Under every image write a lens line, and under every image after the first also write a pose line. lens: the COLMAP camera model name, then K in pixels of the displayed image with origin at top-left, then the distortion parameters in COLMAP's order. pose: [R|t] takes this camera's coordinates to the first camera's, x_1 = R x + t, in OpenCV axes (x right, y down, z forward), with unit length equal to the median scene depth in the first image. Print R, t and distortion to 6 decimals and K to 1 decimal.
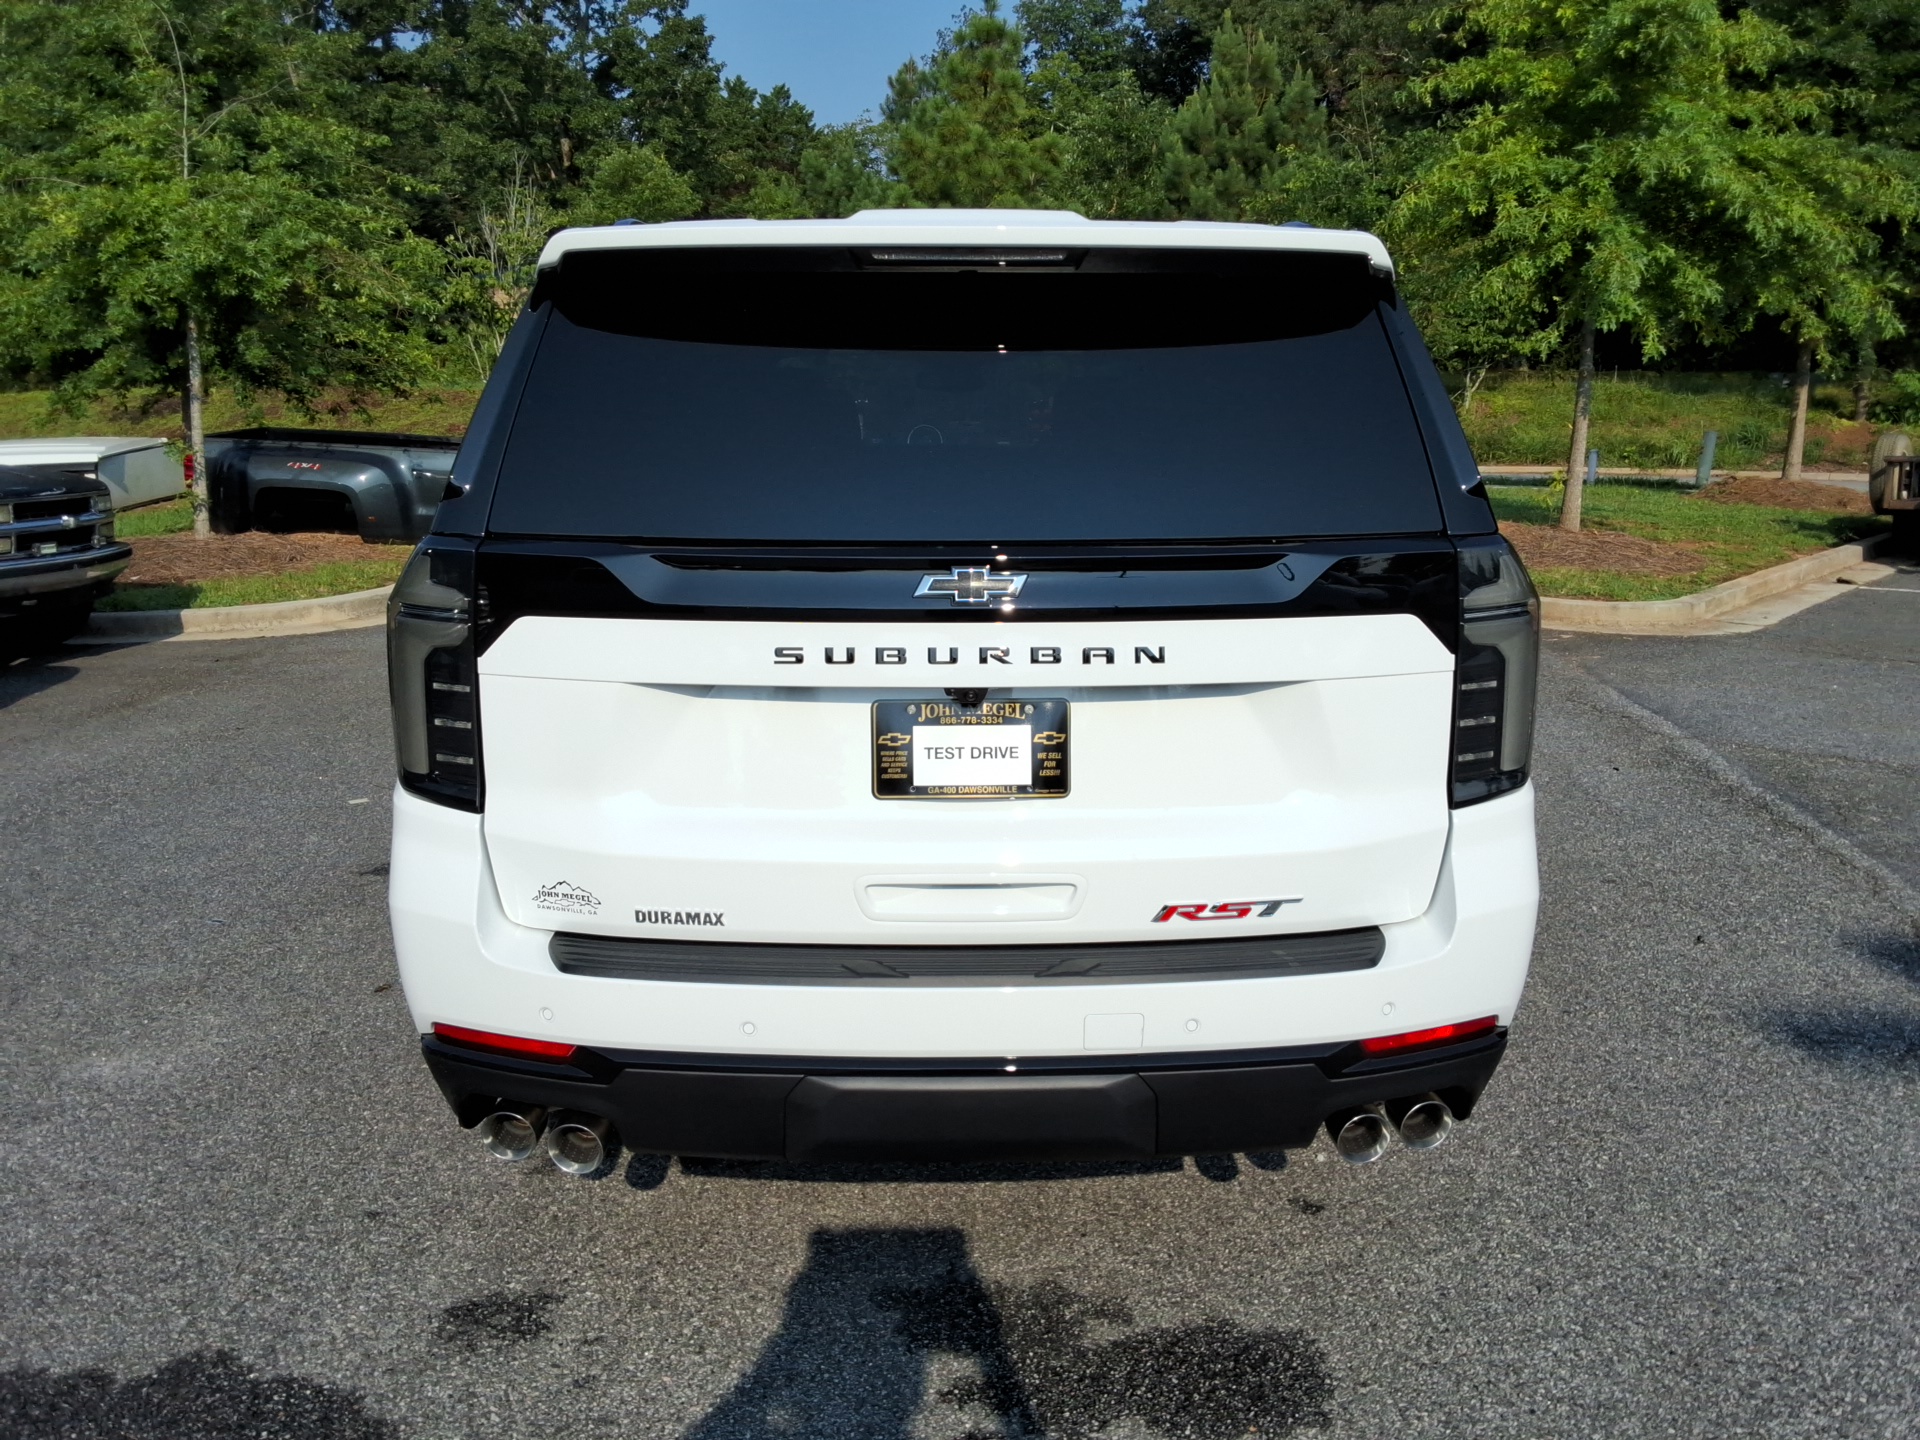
lens RADIAL K [[1542.5, 0, 966.2], [0, 1542.5, 694.7], [0, 0, 1]] dist [0.155617, -0.265210]
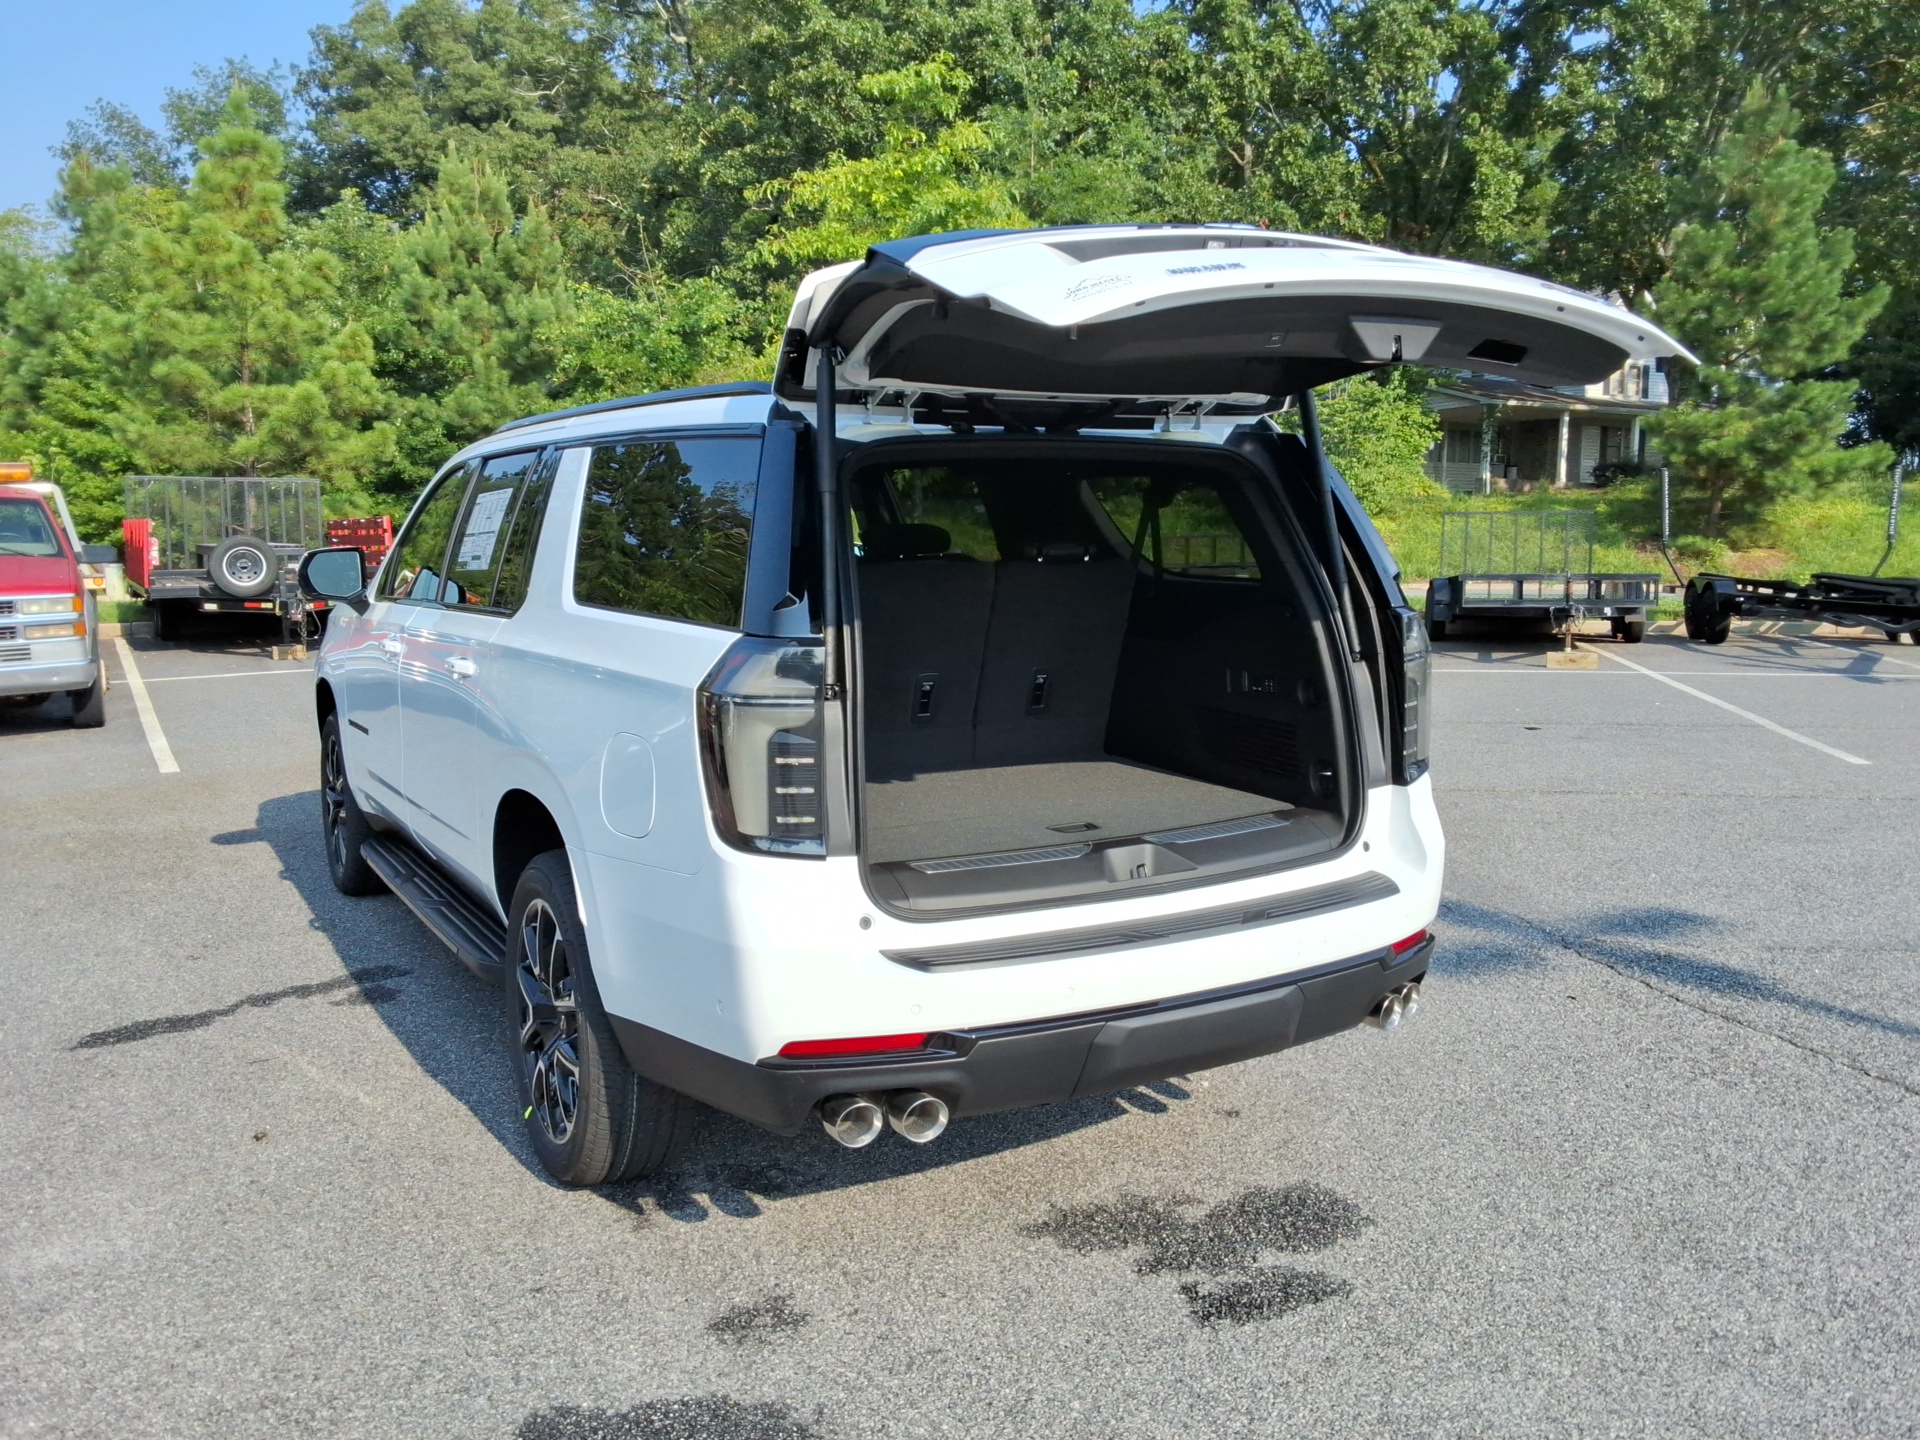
lens RADIAL K [[1546.0, 0, 972.8], [0, 1546.0, 707.1], [0, 0, 1]] dist [0.111258, -0.179149]
pose [[0.873482, -0.068154, 0.482063, -0.153829], [0.100650, 0.994042, -0.041836, 0.003383], [-0.476339, 0.085063, 0.875137, -0.024933]]
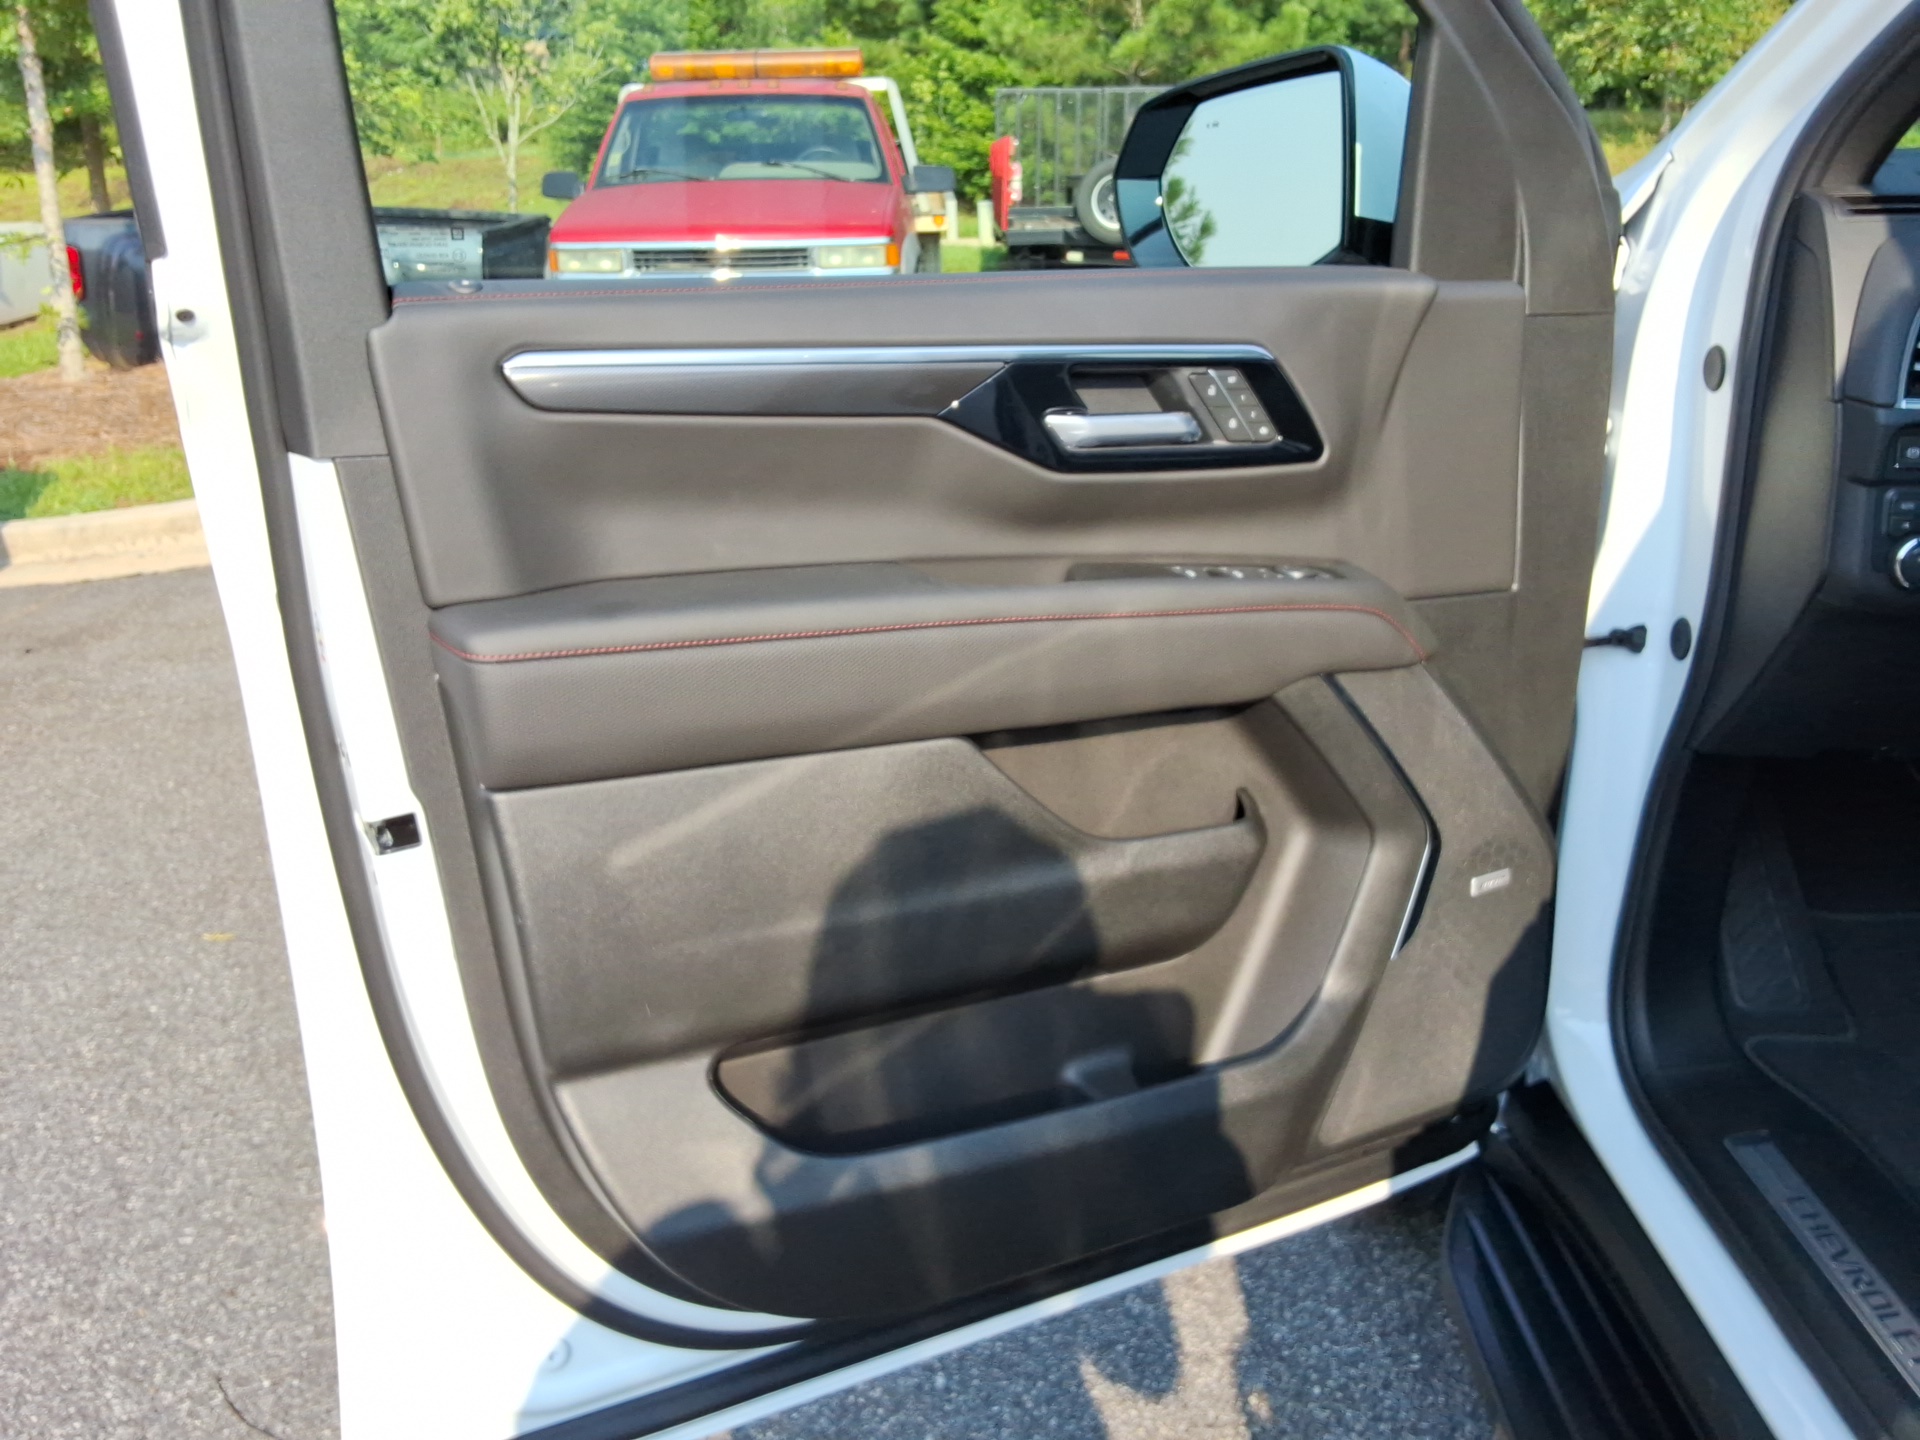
lens RADIAL K [[1546.0, 0, 972.8], [0, 1546.0, 707.1], [0, 0, 1]] dist [0.111258, -0.179149]
pose [[0.999769, -0.014043, -0.016283, -0.123958], [0.016261, 0.989262, 0.145244, -0.060514], [0.014069, -0.145475, 0.989262, 0.393839]]
